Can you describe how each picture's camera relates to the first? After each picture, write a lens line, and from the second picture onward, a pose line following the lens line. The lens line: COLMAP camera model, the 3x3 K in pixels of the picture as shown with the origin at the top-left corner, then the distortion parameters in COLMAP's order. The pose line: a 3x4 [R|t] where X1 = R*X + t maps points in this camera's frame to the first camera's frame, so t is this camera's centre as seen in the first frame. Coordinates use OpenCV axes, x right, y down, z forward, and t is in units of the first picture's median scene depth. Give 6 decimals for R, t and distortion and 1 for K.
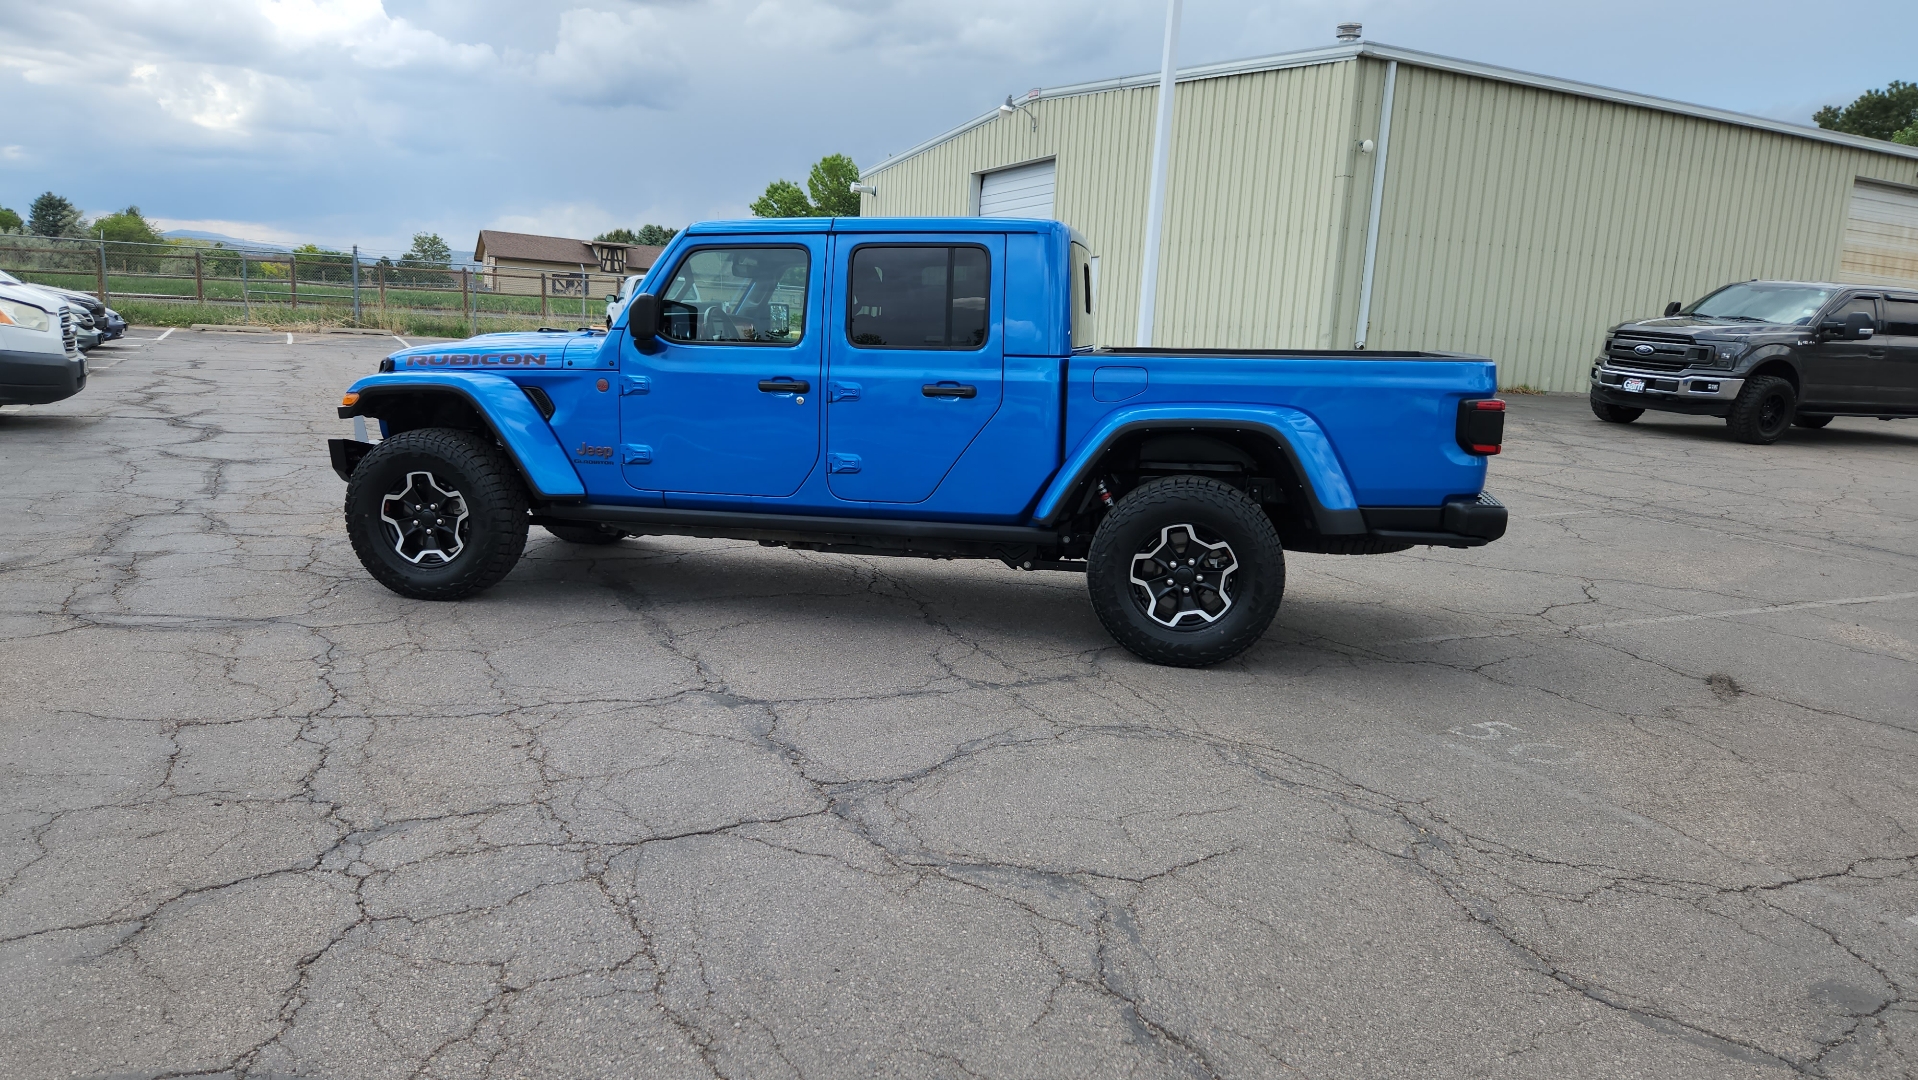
lens RADIAL K [[1285.6, 0, 922.0], [0, 1285.6, 540.2], [0, 0, 1]] dist [0.070038, -0.057026]
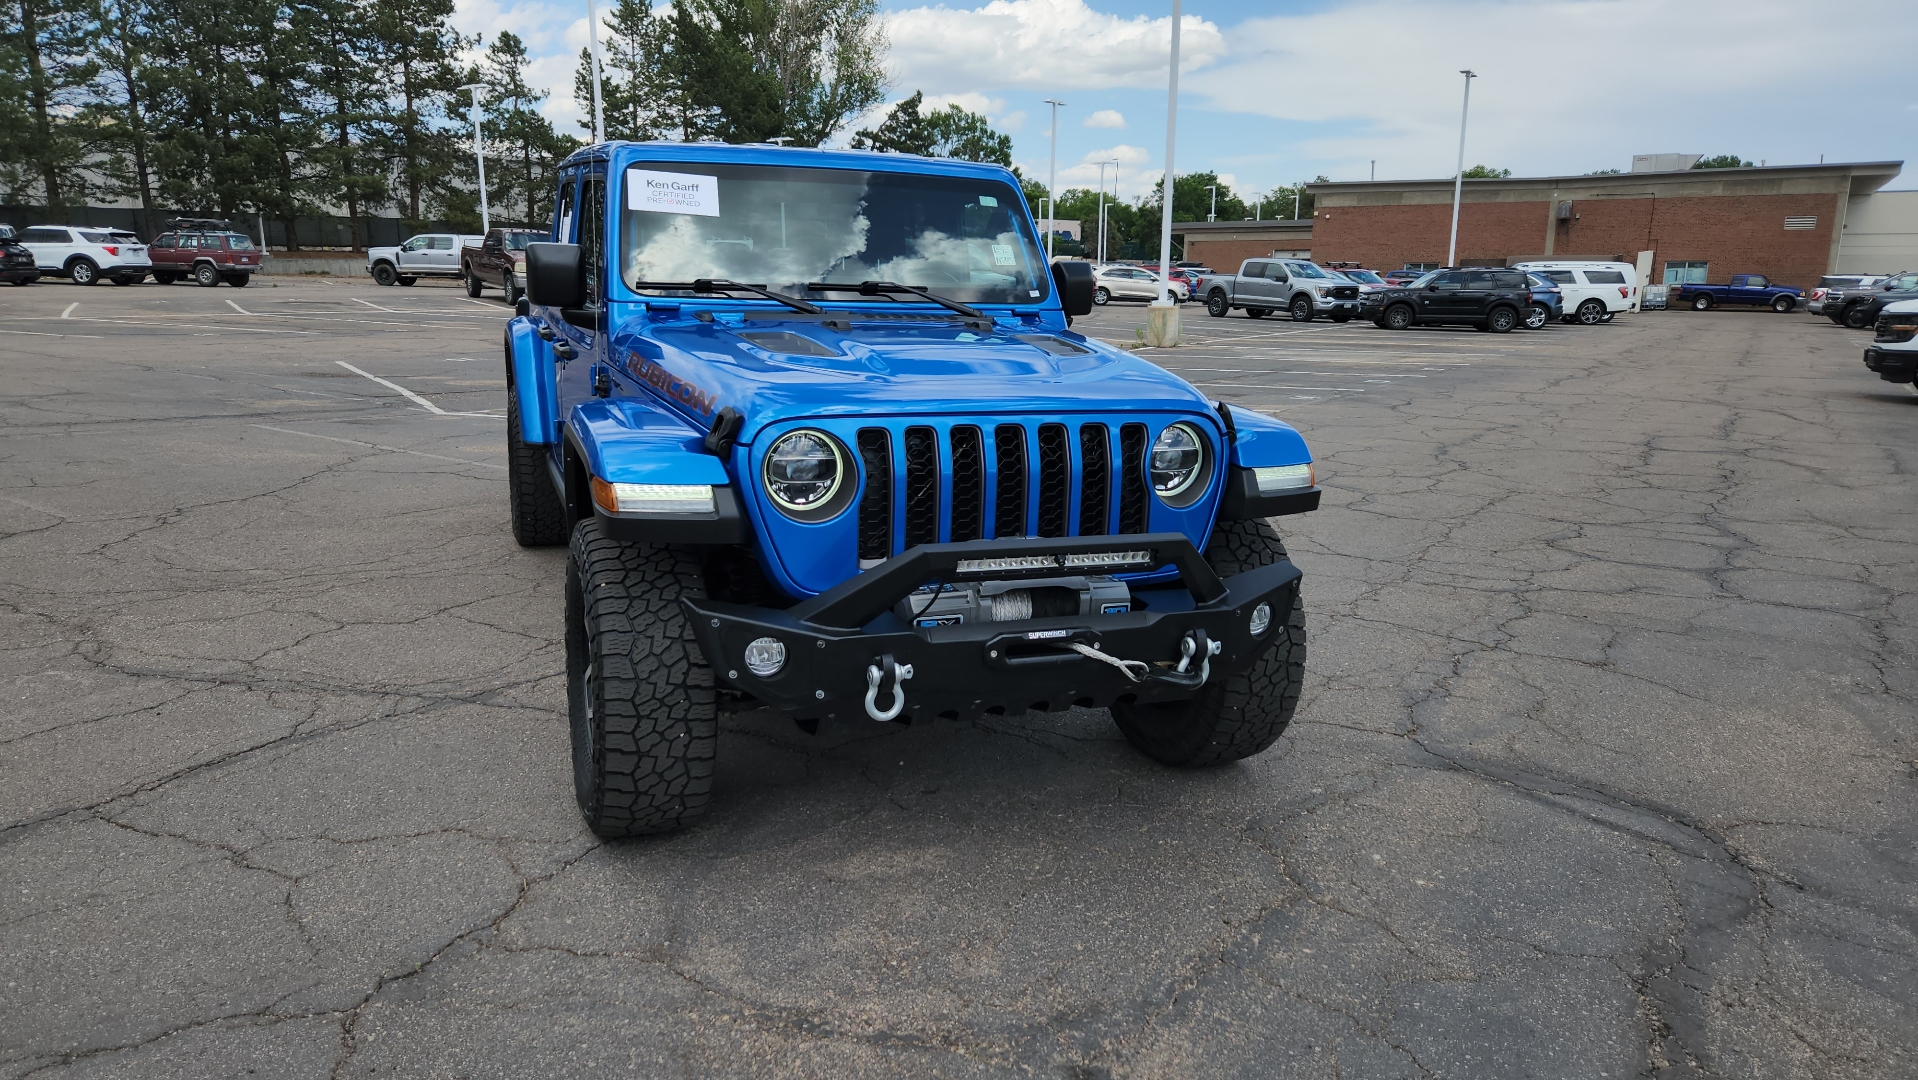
lens RADIAL K [[1285.6, 0, 931.1], [0, 1285.6, 545.7], [0, 0, 1]] dist [0.070038, -0.057026]
pose [[-0.522277, -0.234479, 0.819906, -0.924151], [0.096612, 0.938997, 0.330078, -0.314673], [-0.847286, 0.251605, -0.467763, 1.577545]]
